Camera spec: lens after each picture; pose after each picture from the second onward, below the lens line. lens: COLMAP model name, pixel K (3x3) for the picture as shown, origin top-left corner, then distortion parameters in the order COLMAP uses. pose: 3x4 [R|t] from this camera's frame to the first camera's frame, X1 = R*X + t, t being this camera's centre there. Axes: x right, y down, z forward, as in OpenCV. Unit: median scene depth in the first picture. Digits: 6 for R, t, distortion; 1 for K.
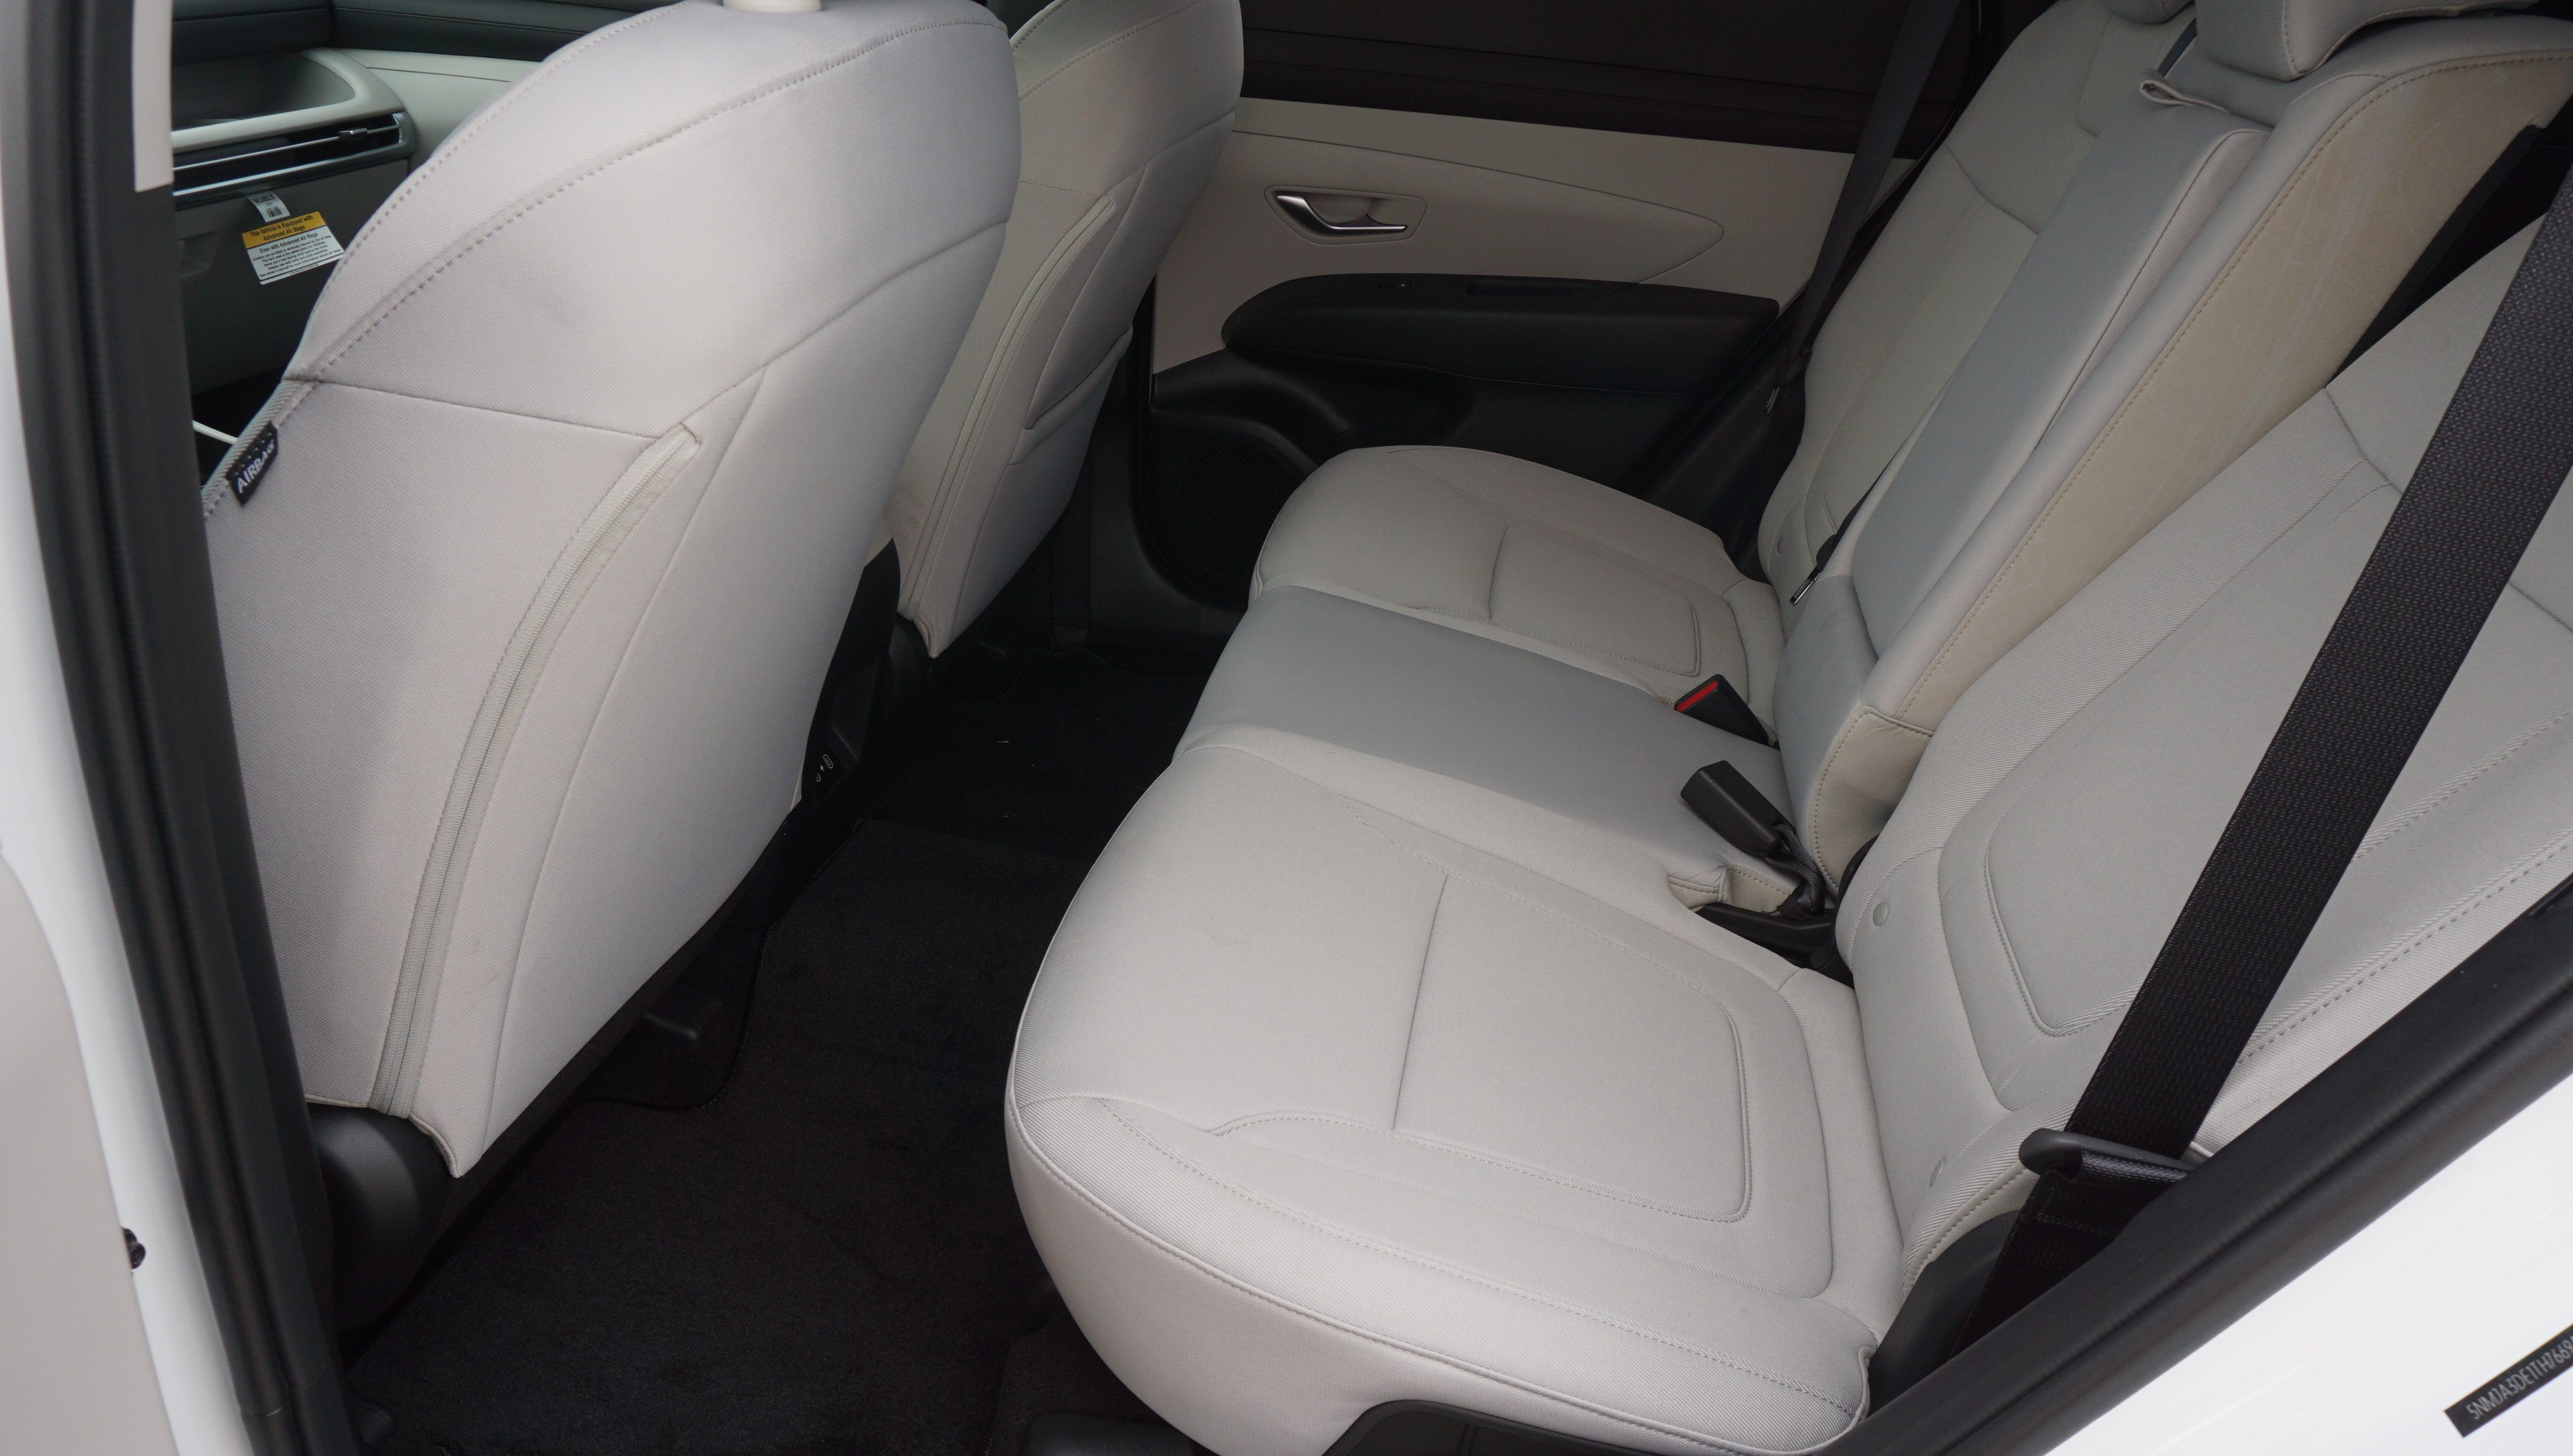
lens RADIAL K [[1721.2, 0, 1286.5], [0, 1721.2, 728.0], [0, 0, 1]] dist [-0.040537, 0.024617]
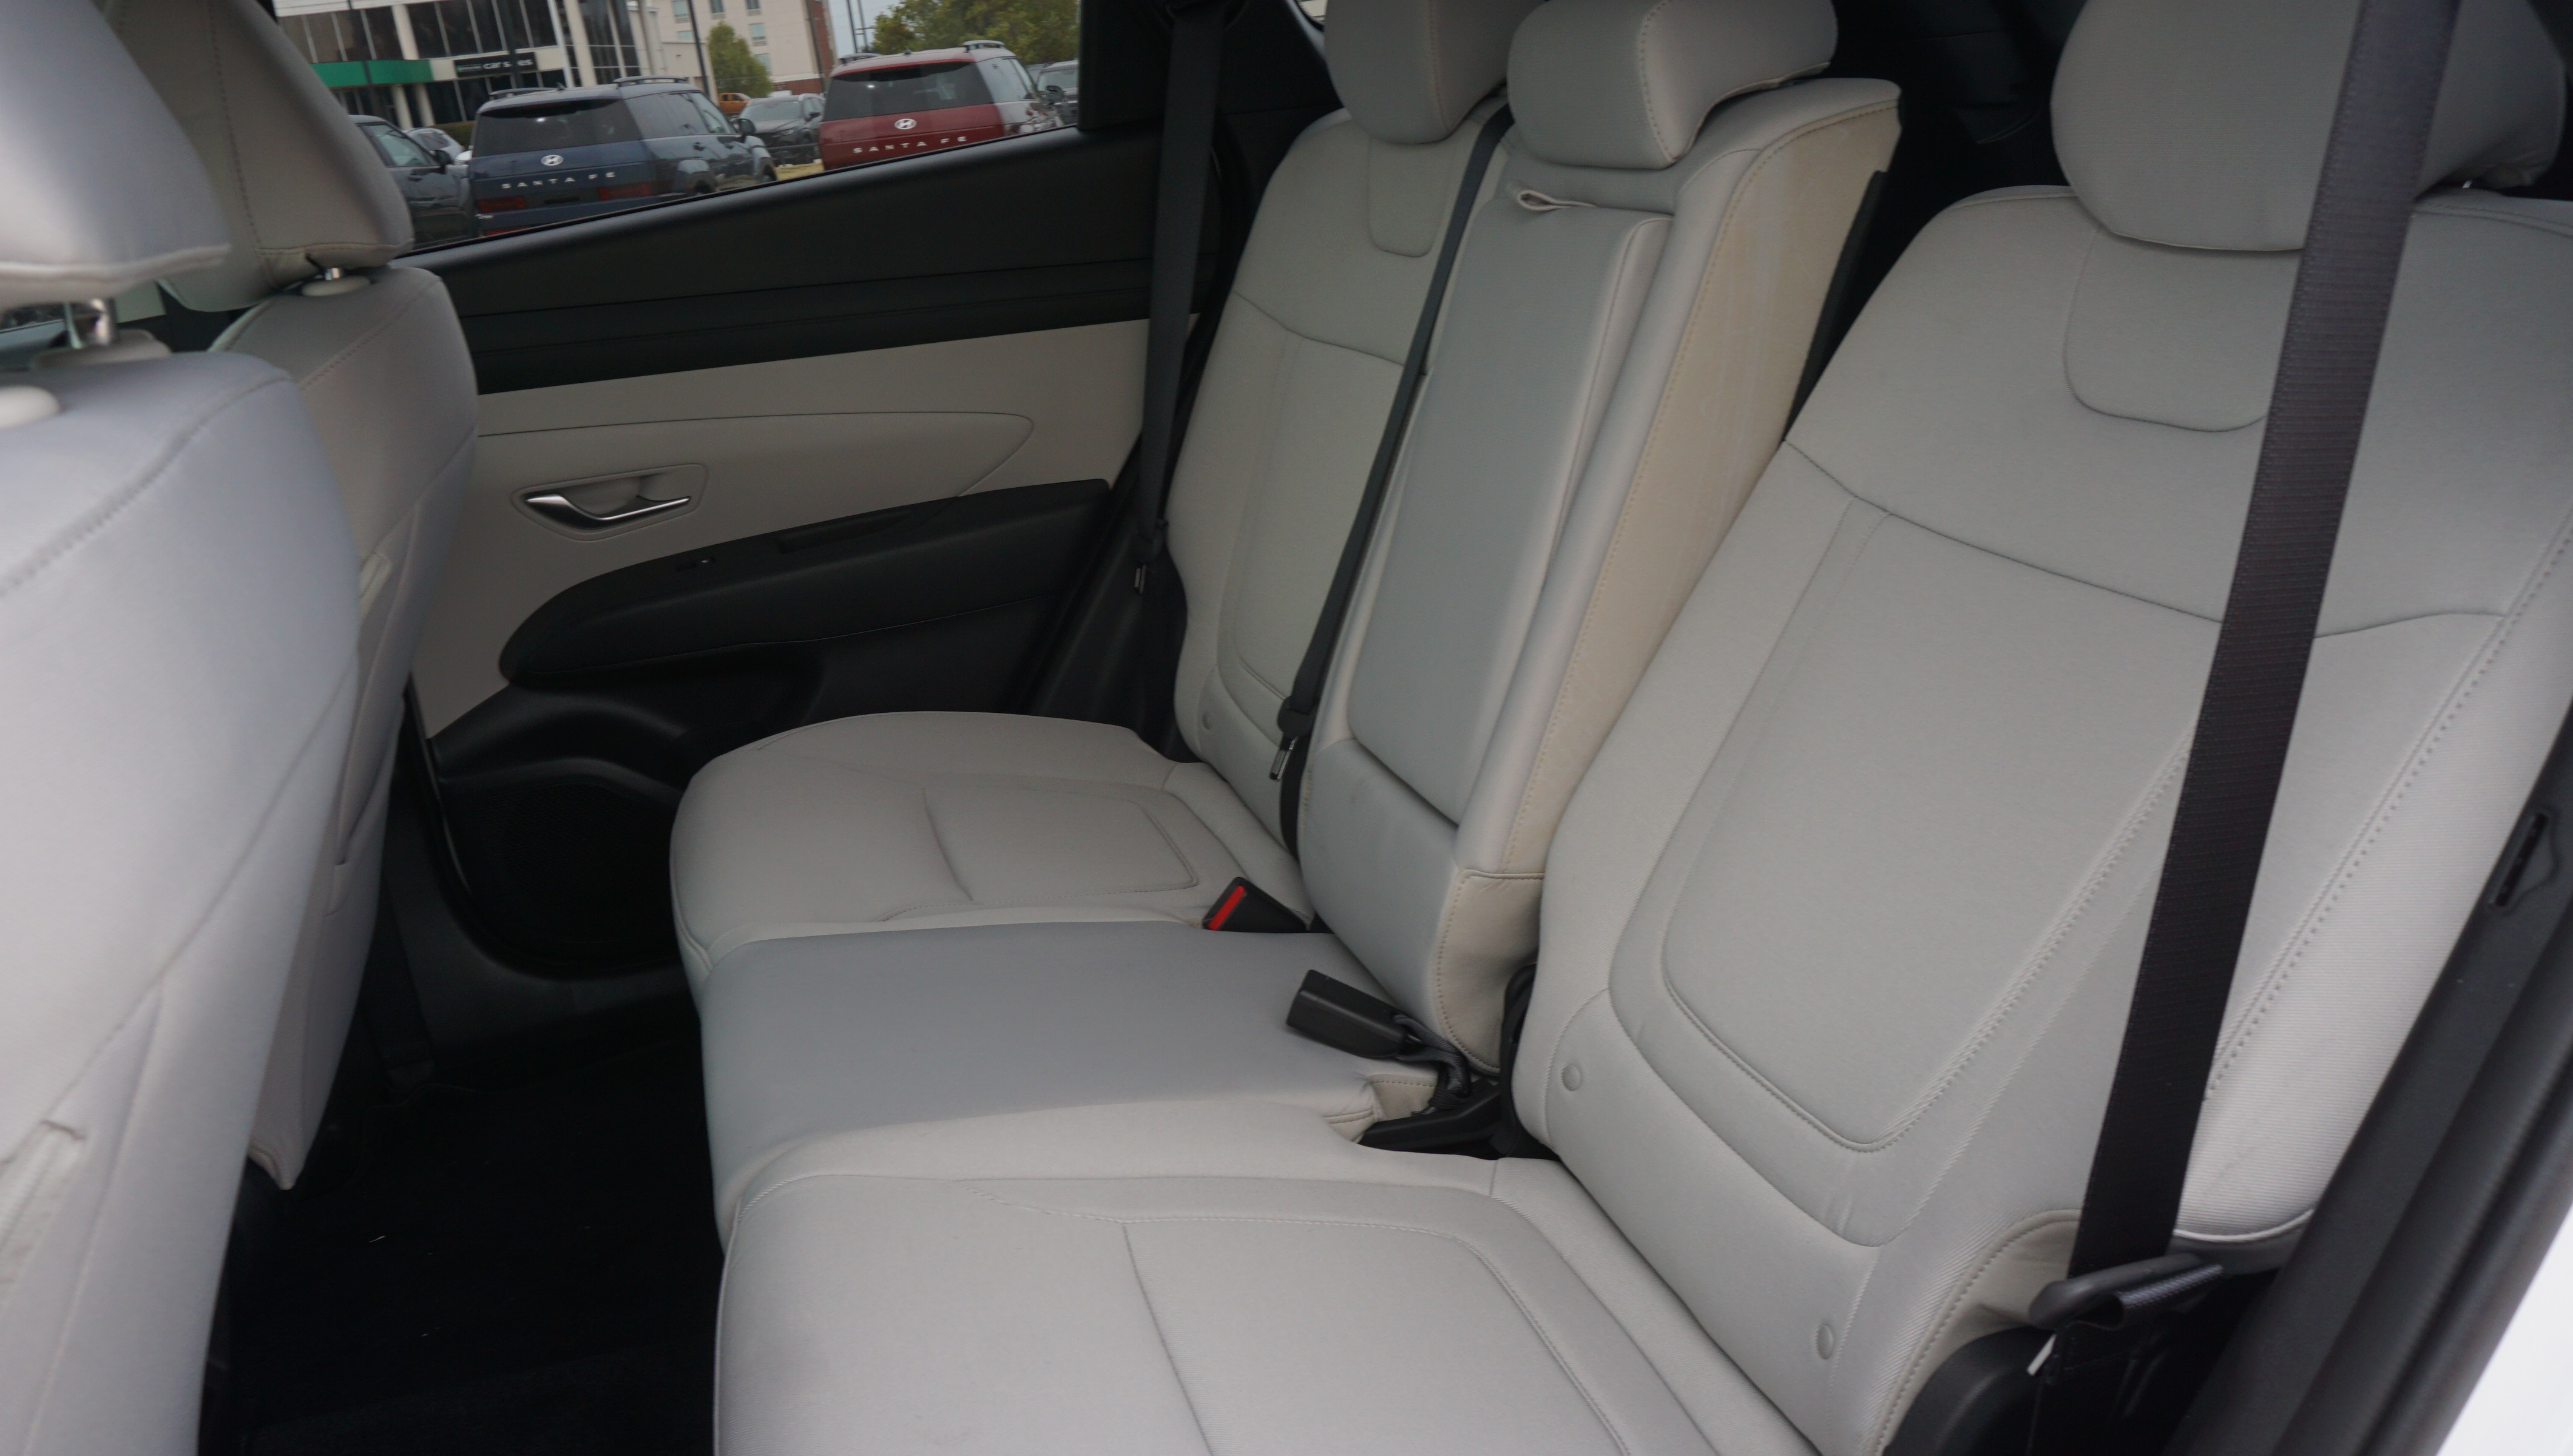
lens RADIAL K [[1721.2, 0, 1286.5], [0, 1721.2, 728.0], [0, 0, 1]] dist [-0.040537, 0.024617]
pose [[0.856911, -0.289683, 0.426366, -0.109524], [0.331850, 0.942966, -0.026279, -0.082816], [-0.394436, 0.164008, 0.904169, 0.156518]]
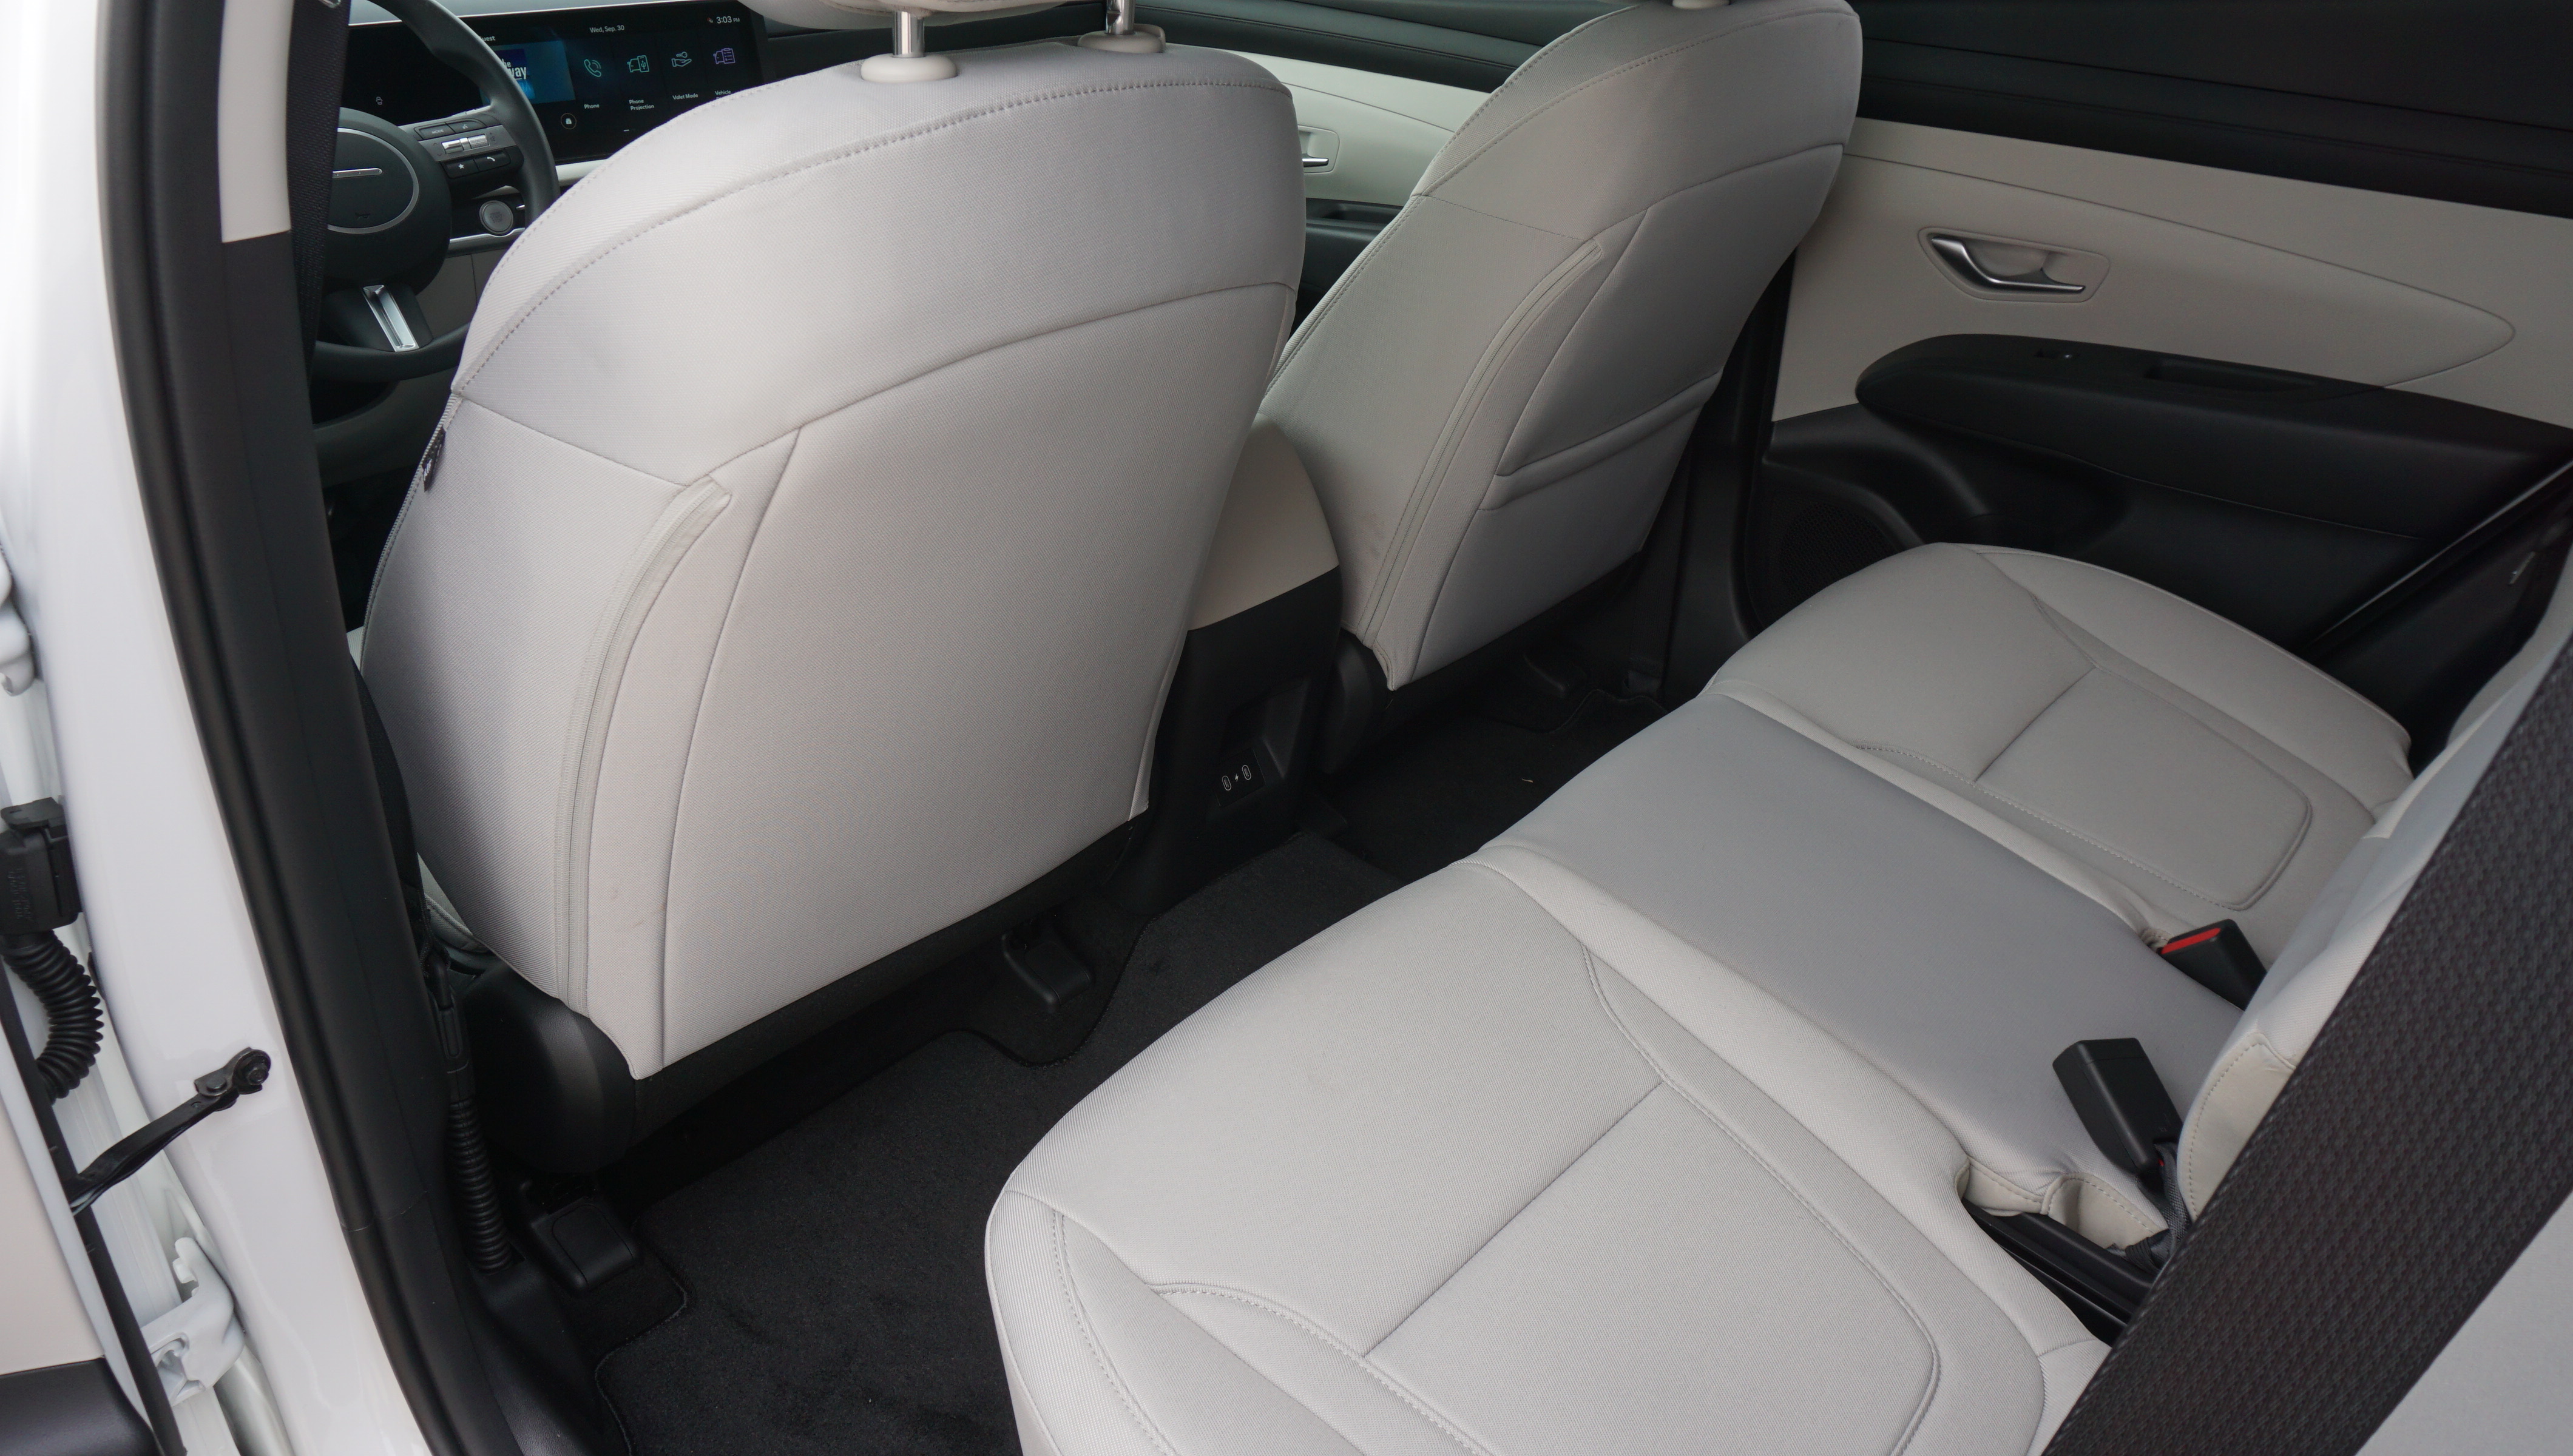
lens RADIAL K [[1728.9, 0, 1286.5], [0, 1728.9, 728.0], [0, 0, 1]] dist [-0.024222, 0.001347]
pose [[0.851570, 0.209760, -0.480447, 0.273427], [-0.200641, 0.977091, 0.070966, -0.095925], [0.484326, 0.035965, 0.874148, 0.138422]]
